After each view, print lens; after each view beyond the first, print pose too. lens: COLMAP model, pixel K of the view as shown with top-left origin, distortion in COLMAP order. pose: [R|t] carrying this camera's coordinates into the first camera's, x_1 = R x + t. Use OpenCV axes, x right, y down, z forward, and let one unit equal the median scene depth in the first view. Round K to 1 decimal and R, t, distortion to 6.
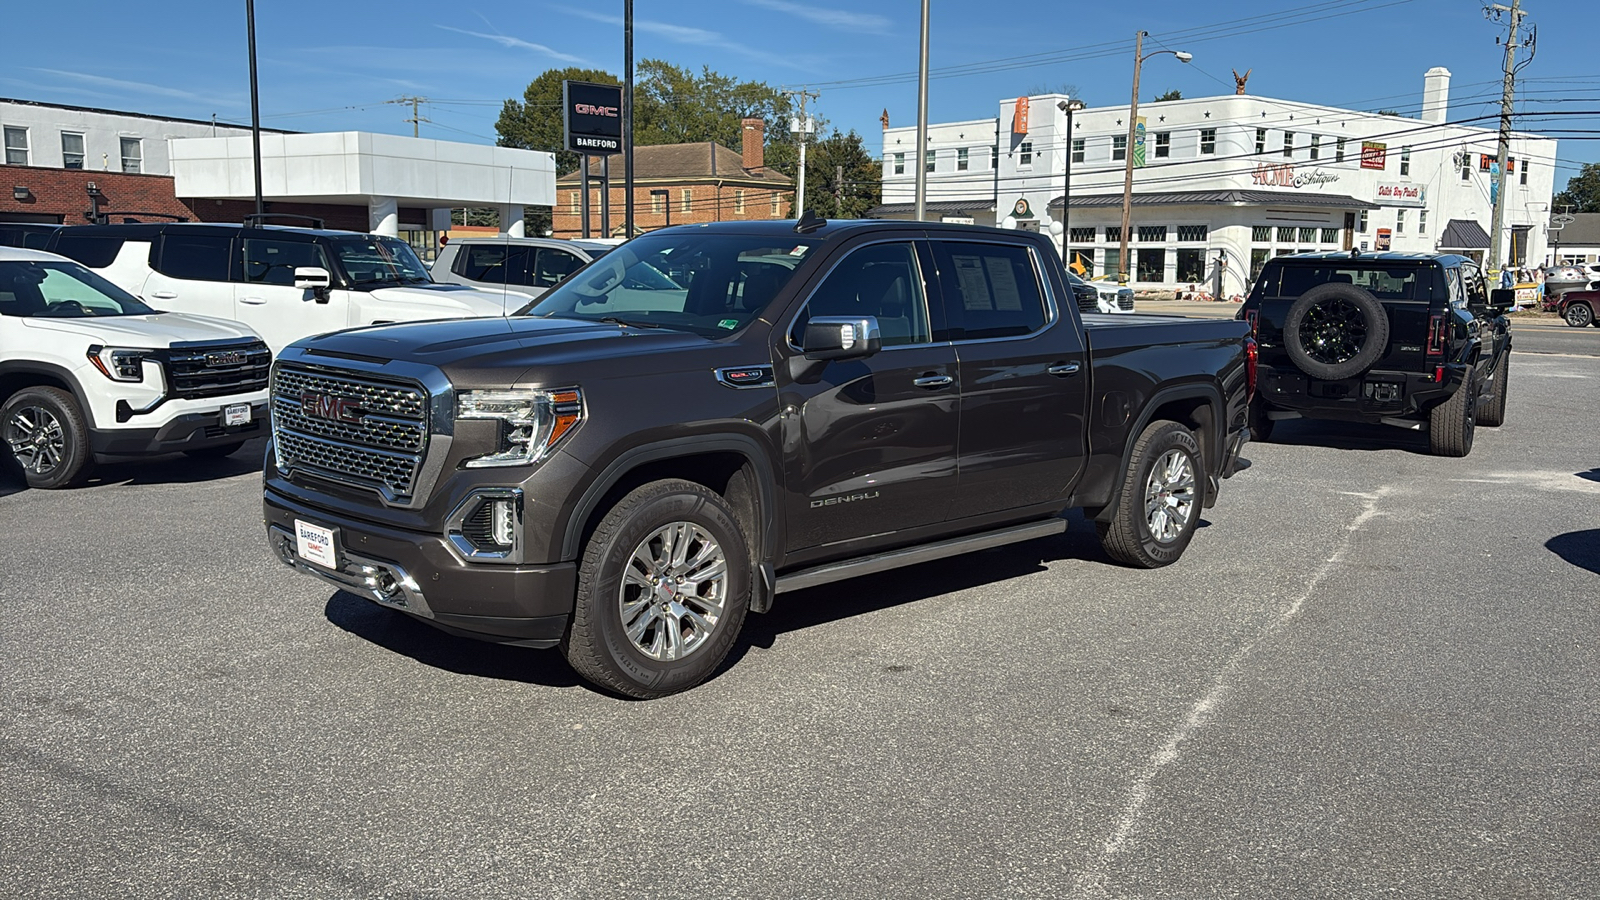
lens RADIAL K [[1409.9, 0, 770.0], [0, 1409.9, 450.3], [0, 0, 1]] dist [0.038759, -0.025599]
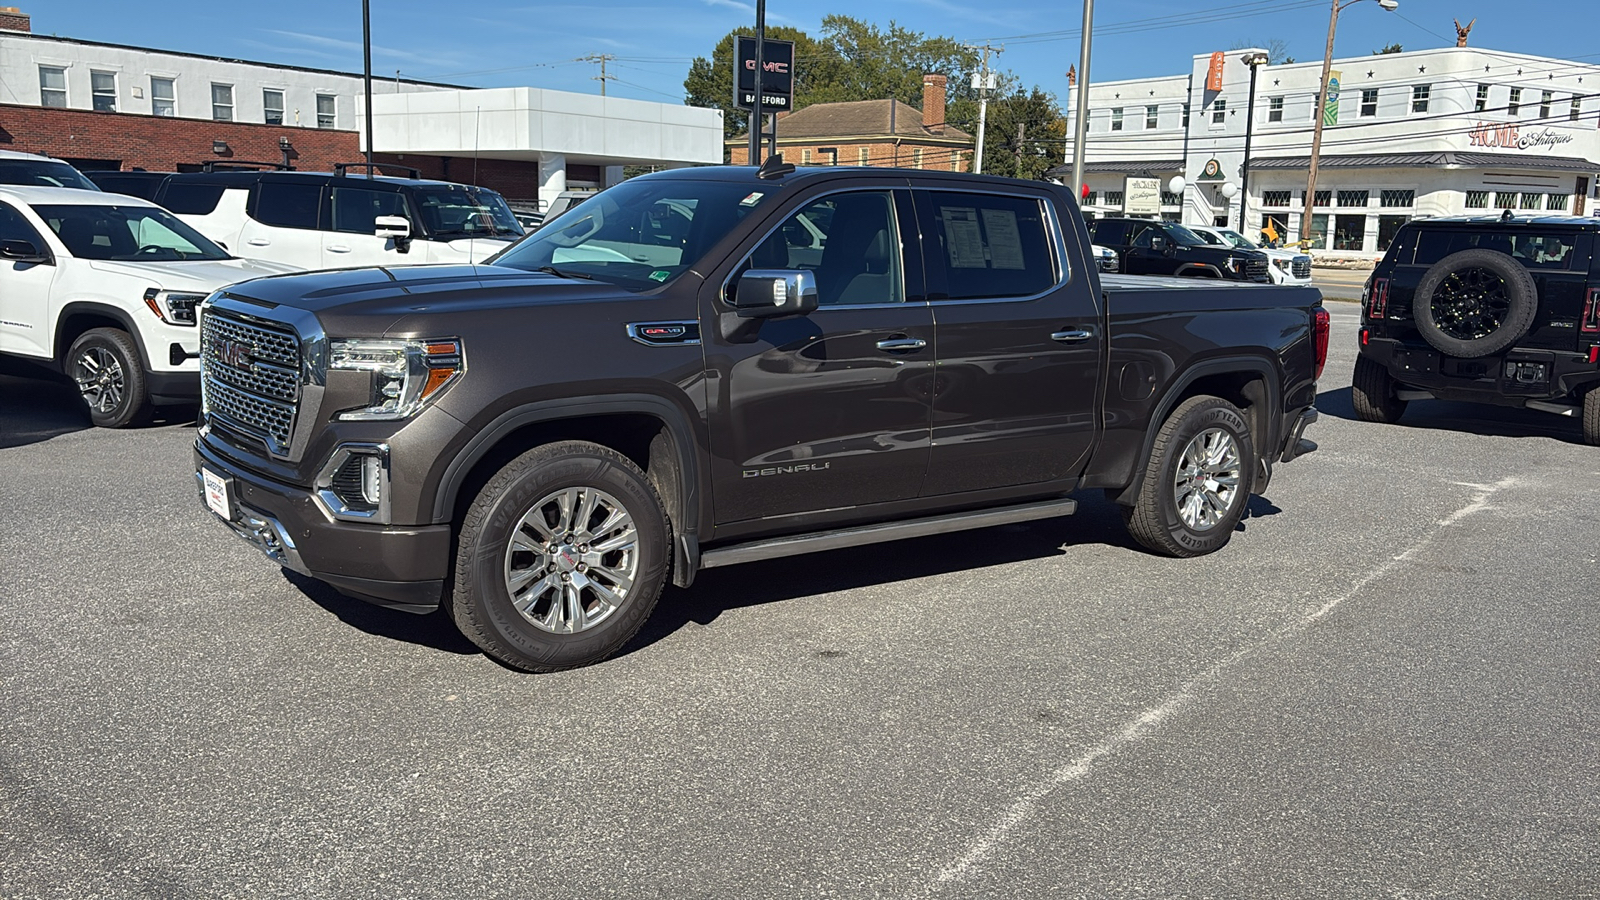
lens RADIAL K [[1403.7, 0, 755.2], [0, 1403.7, 482.6], [0, 0, 1]] dist [0.020197, 0.010480]
pose [[0.989099, 0.040797, -0.141490, 0.079343], [-0.033670, 0.998058, 0.052404, -0.002037], [0.143353, -0.047069, 0.988552, 0.042154]]
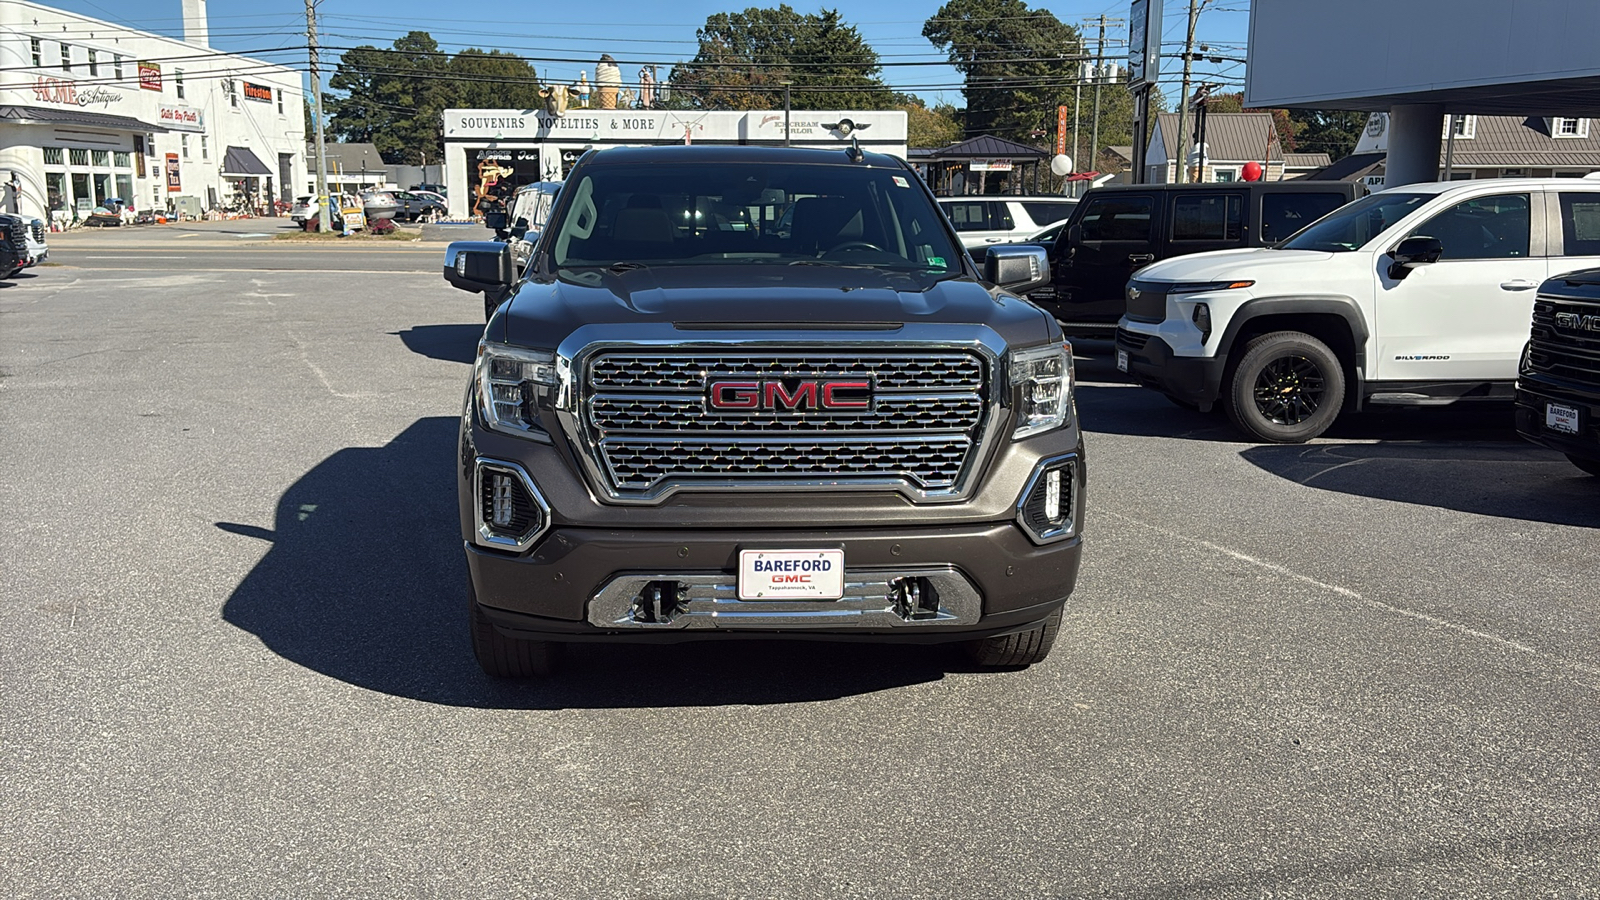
lens RADIAL K [[1419.4, 0, 781.5], [0, 1419.4, 448.2], [0, 0, 1]] dist [0.035126, -0.007216]
pose [[0.628681, -0.142724, 0.764454, -0.392078], [0.104849, 0.989595, 0.098531, -0.034634], [-0.770563, 0.018208, 0.637104, 0.228918]]
